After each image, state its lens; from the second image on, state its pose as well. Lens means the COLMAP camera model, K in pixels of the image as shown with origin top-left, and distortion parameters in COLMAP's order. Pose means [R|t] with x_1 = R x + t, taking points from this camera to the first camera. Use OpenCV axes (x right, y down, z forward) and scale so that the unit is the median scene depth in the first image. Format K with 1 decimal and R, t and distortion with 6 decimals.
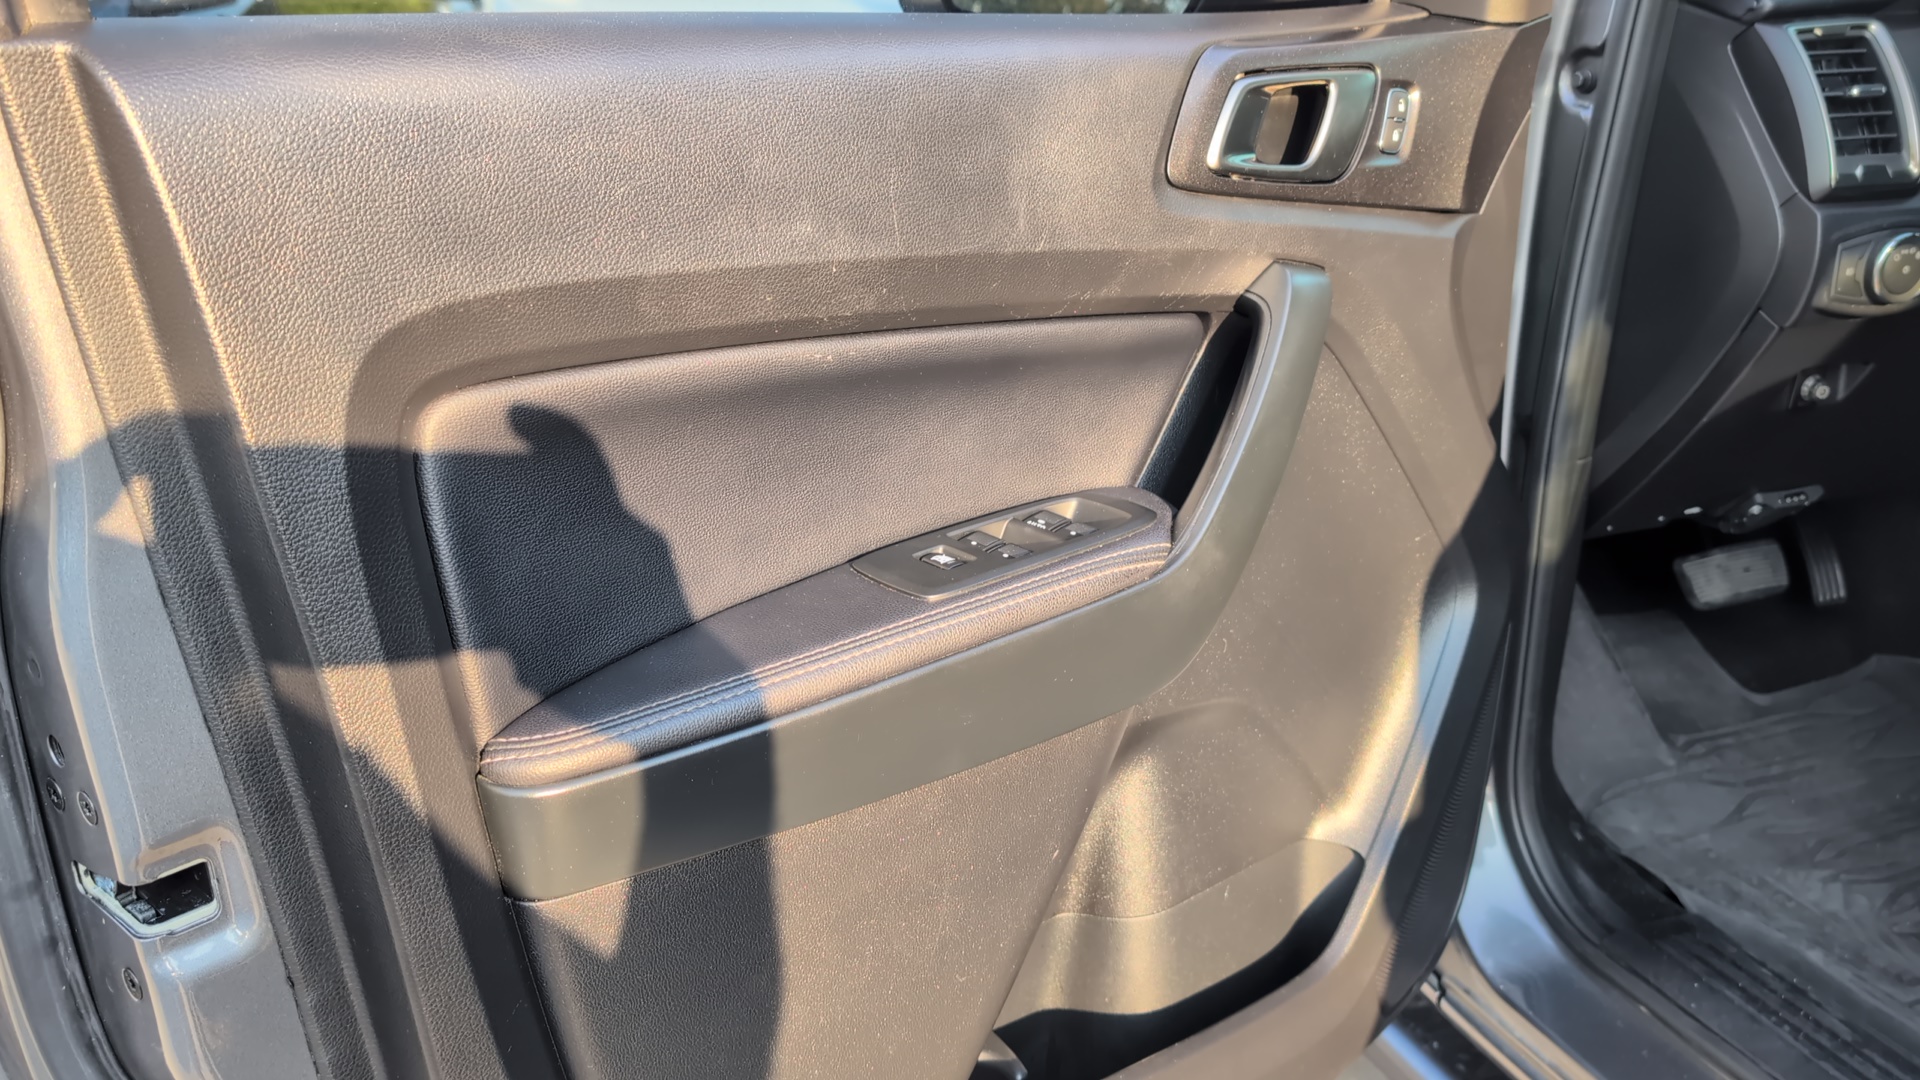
lens RADIAL K [[1633.6, 0, 960.0], [0, 1633.6, 540.0], [0, 0, 1]] dist [0.021276, -0.009952]
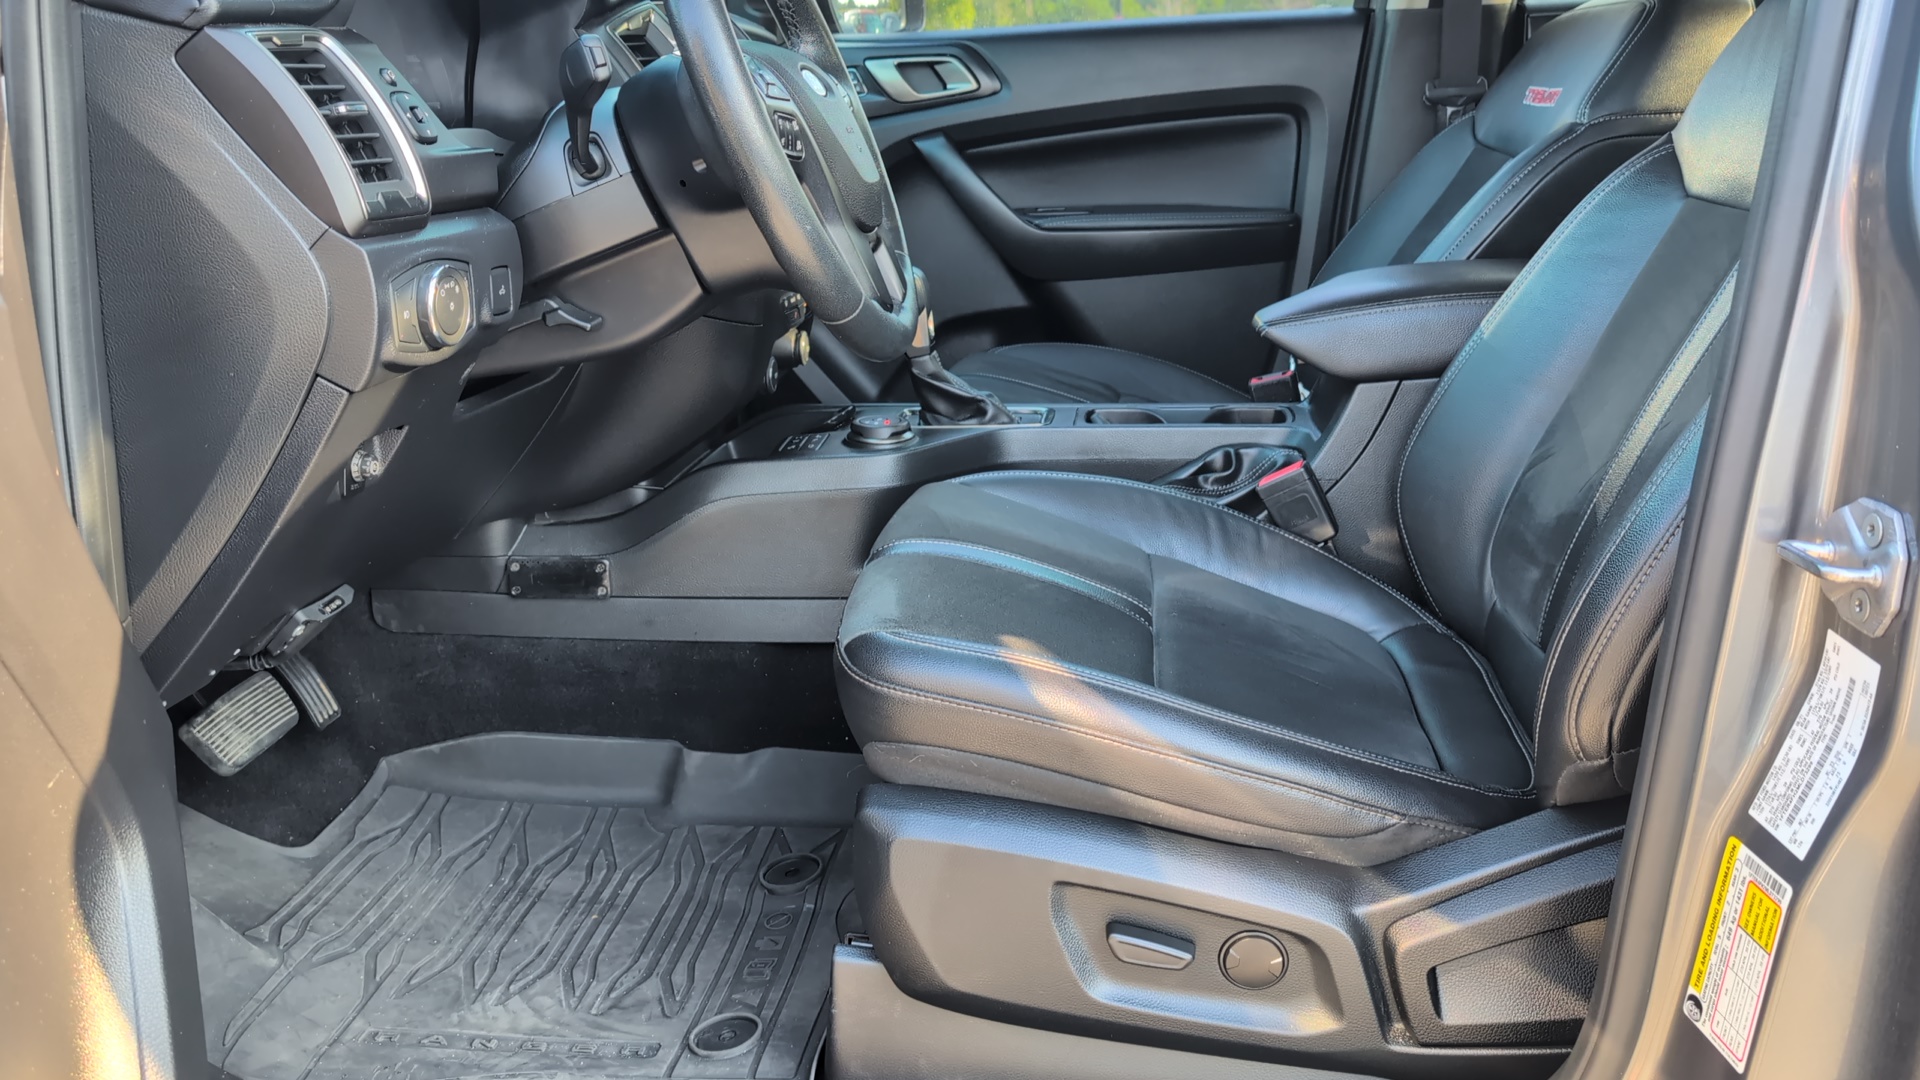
lens RADIAL K [[1633.6, 0, 960.0], [0, 1633.6, 540.0], [0, 0, 1]] dist [0.021276, -0.009952]
pose [[0.461537, -0.225873, 0.857884, -0.070112], [0.310763, 0.946932, 0.082130, -0.027424], [-0.830909, 0.228693, 0.507238, 0.296902]]
